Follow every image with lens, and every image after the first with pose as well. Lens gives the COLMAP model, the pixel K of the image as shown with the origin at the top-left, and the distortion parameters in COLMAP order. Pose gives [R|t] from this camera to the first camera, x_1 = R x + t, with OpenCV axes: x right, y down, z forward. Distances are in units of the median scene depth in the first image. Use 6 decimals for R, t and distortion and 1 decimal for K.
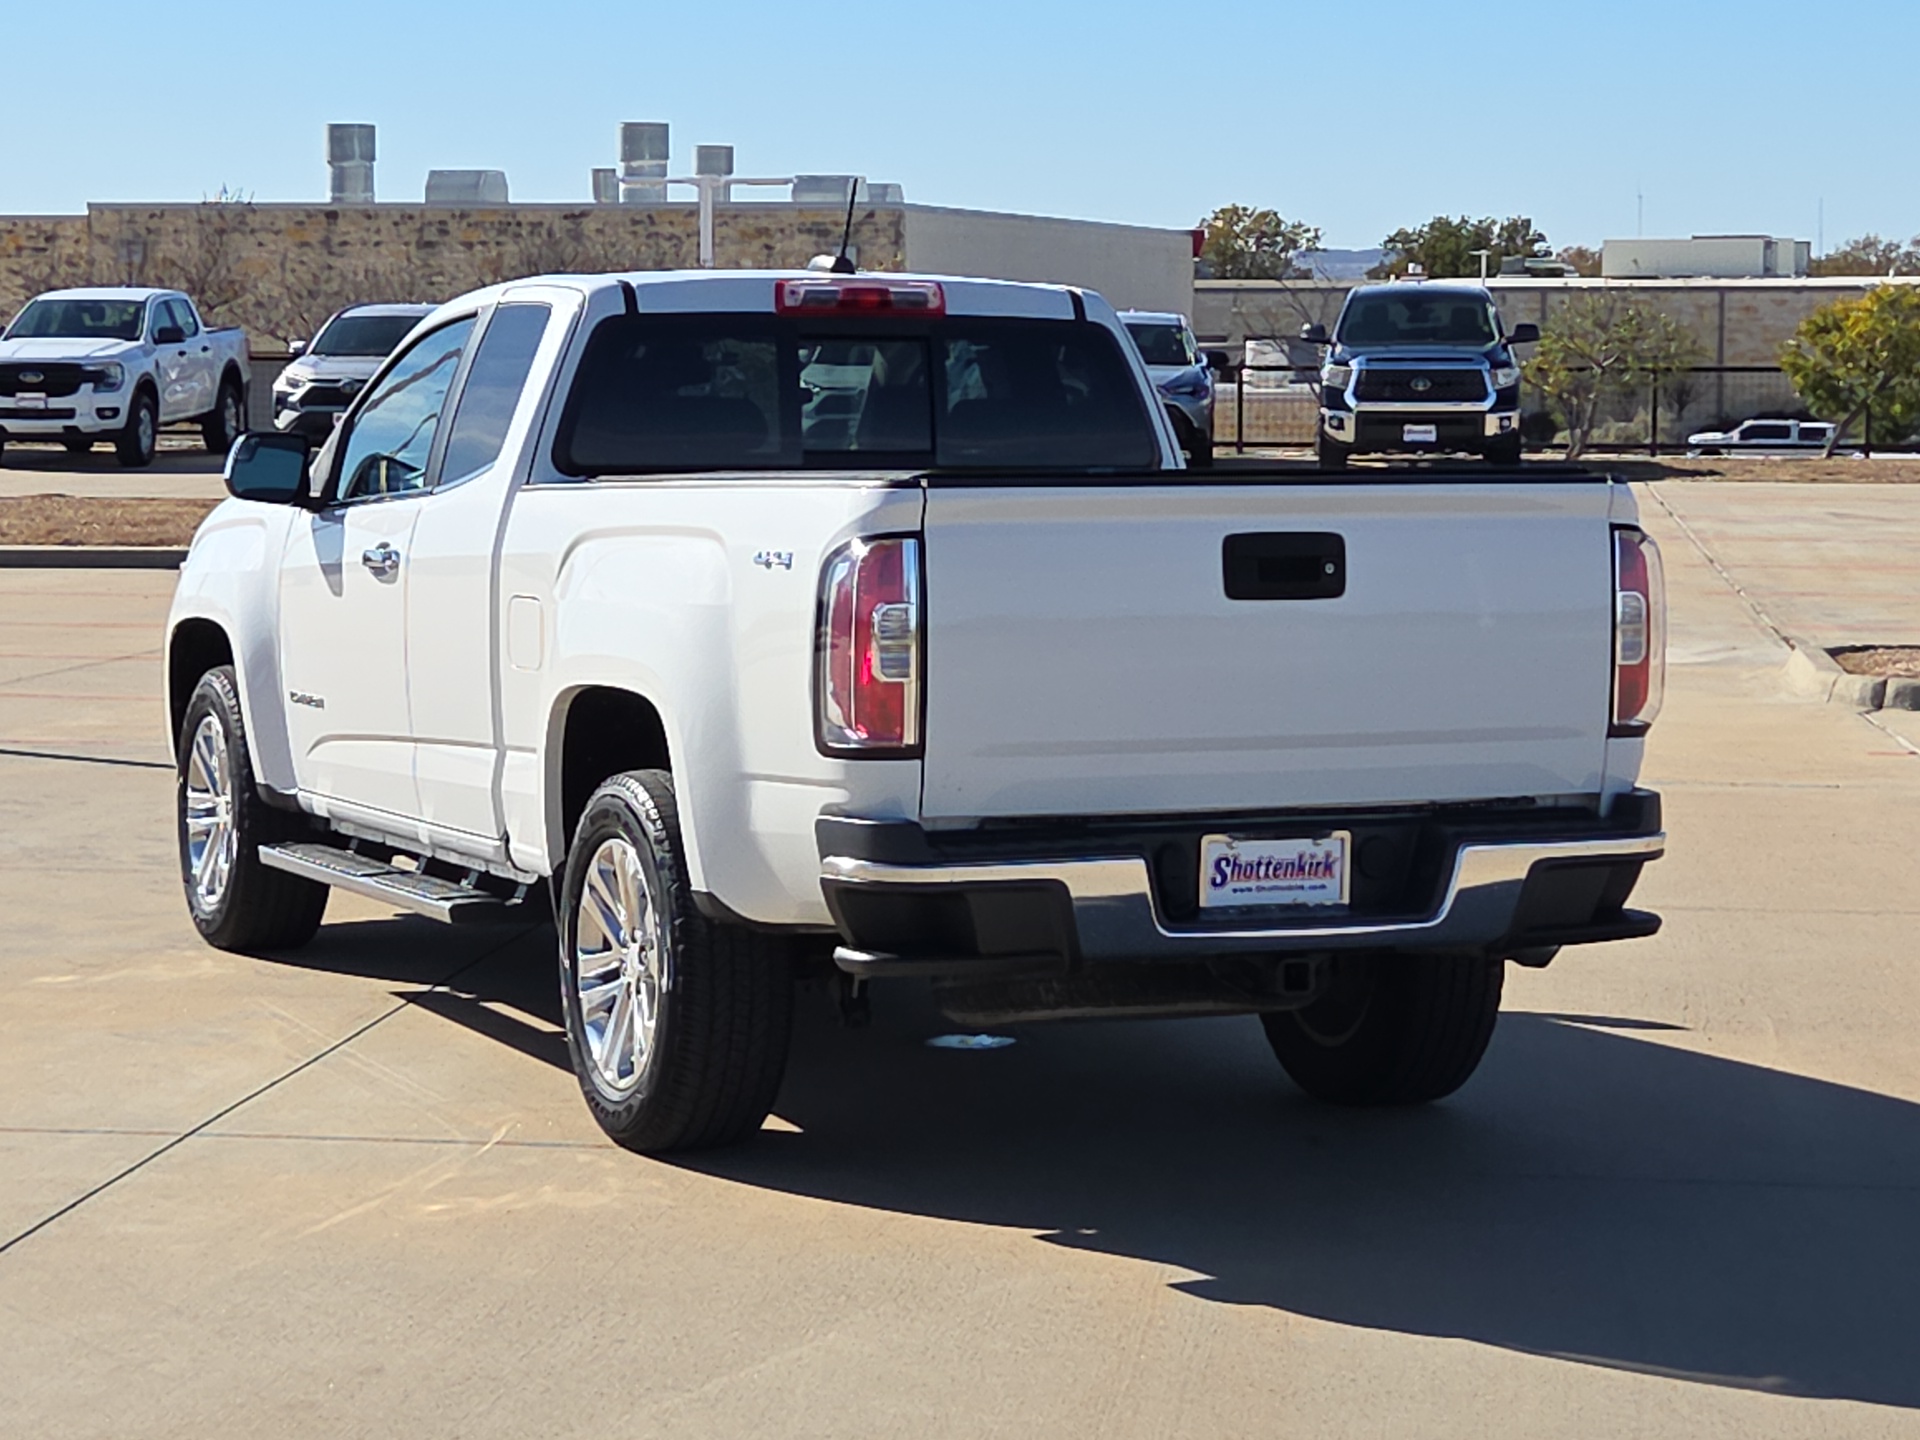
lens RADIAL K [[4308.0, 0, 960.0], [0, 4308.0, 720.0], [0, 0, 1]] dist [0.116379, 0.110273]
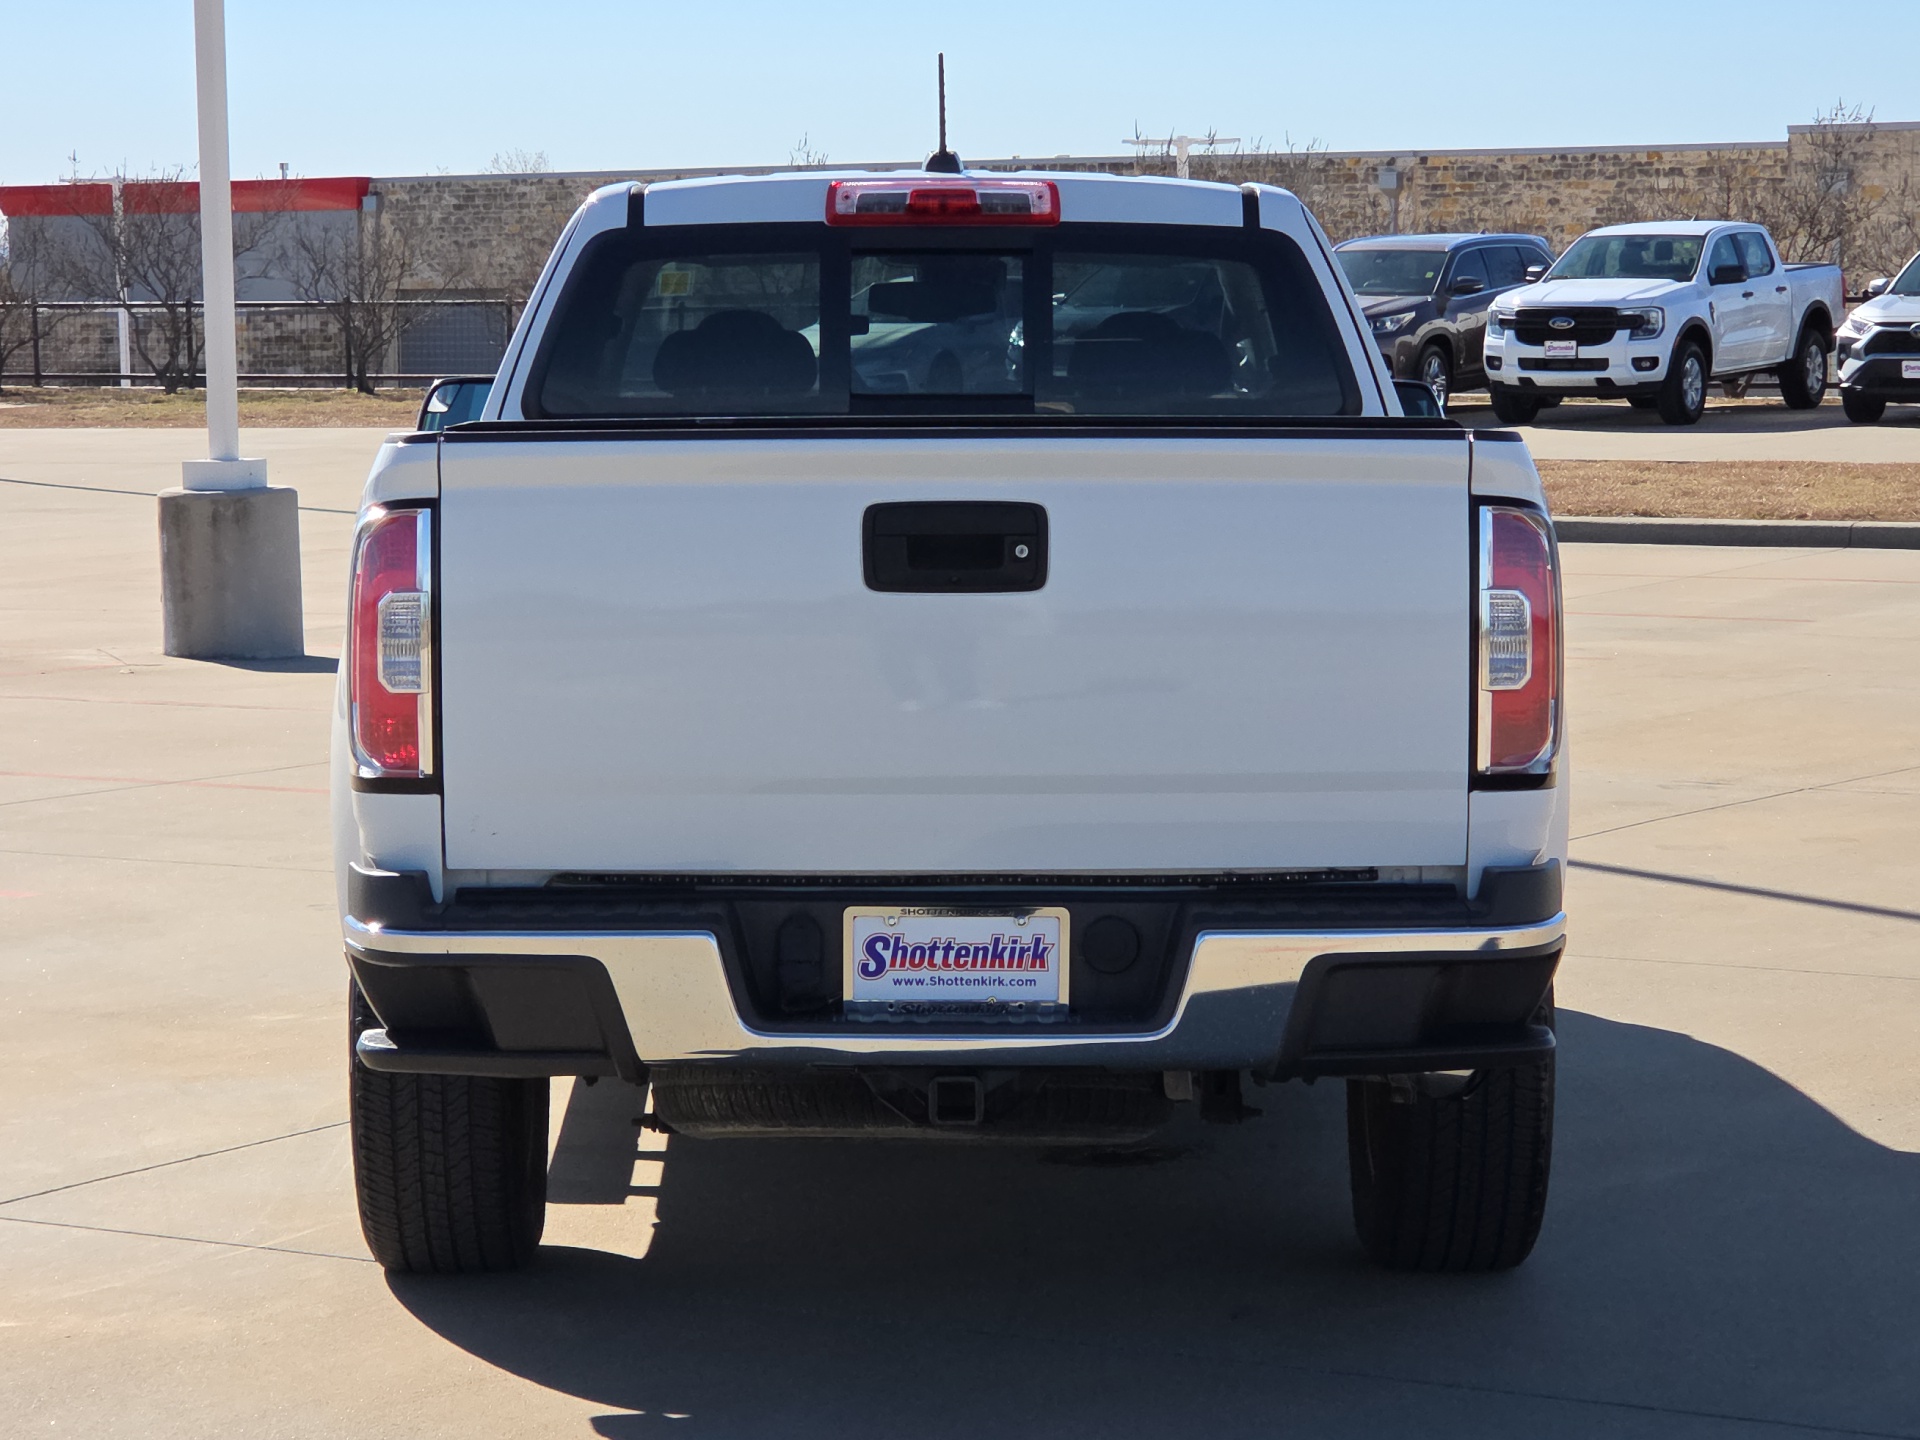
lens RADIAL K [[4990.5, 0, 960.0], [0, 4990.5, 720.0], [0, 0, 1]] dist [-1.118710, 17.183358]
pose [[0.922147, 0.022934, -0.386160, 0.060888], [-0.022339, 0.999732, 0.006028, -0.001675], [0.386195, 0.003068, 0.922412, 0.031652]]
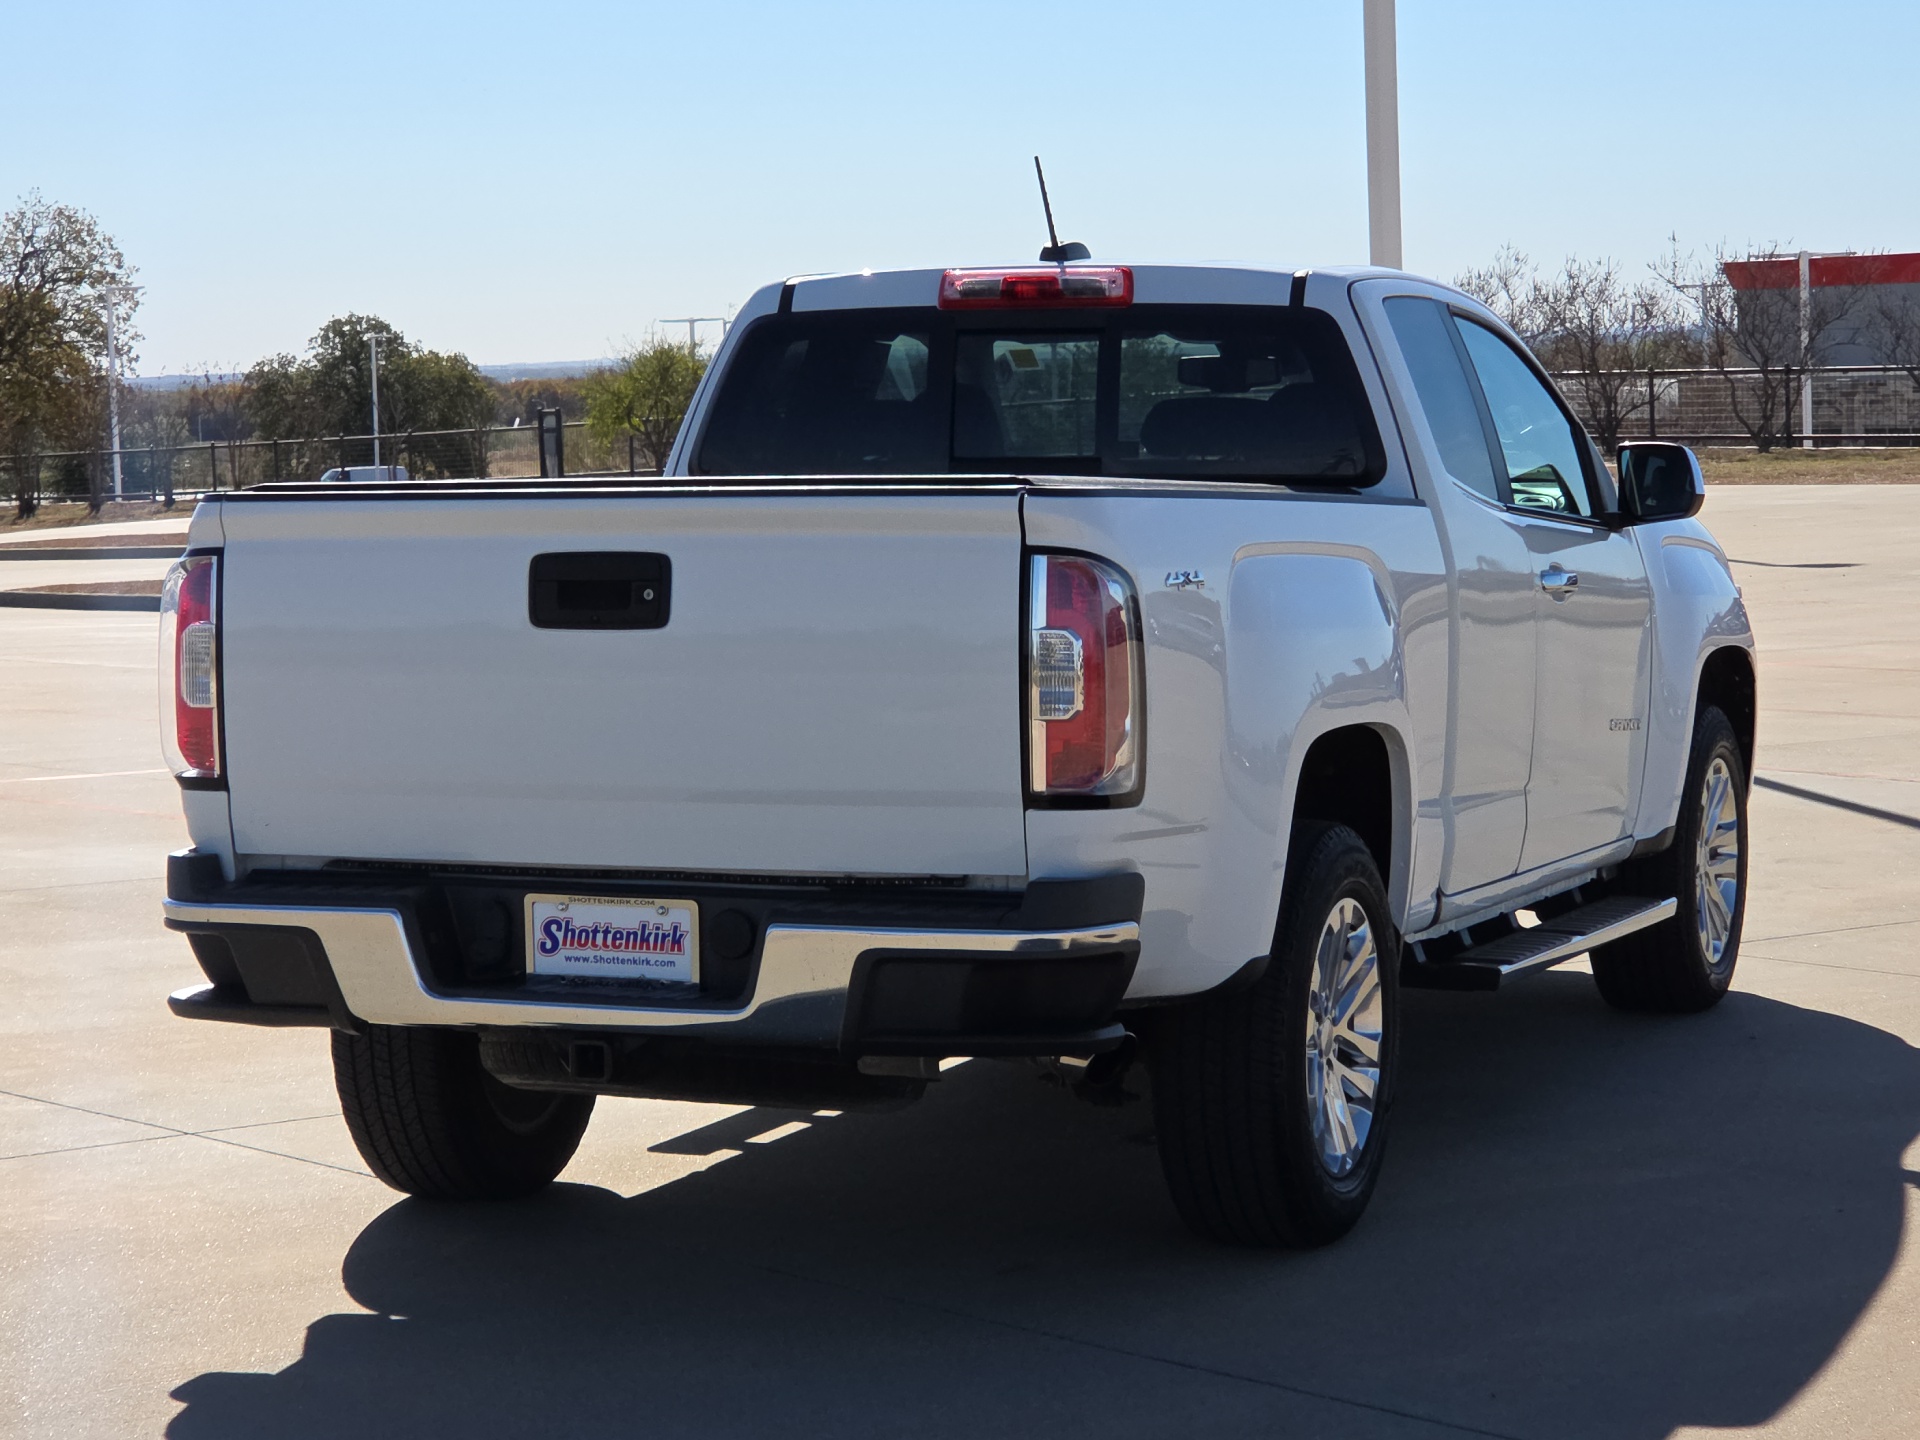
lens RADIAL K [[4599.3, 0, 960.0], [0, 4599.3, 720.0], [0, 0, 1]] dist [-0.879933, 12.375332]
pose [[0.721873, 0.033885, -0.691195, 0.114893], [-0.037693, 0.999243, 0.009621, -0.003178], [0.690998, 0.019108, 0.722604, 0.057273]]
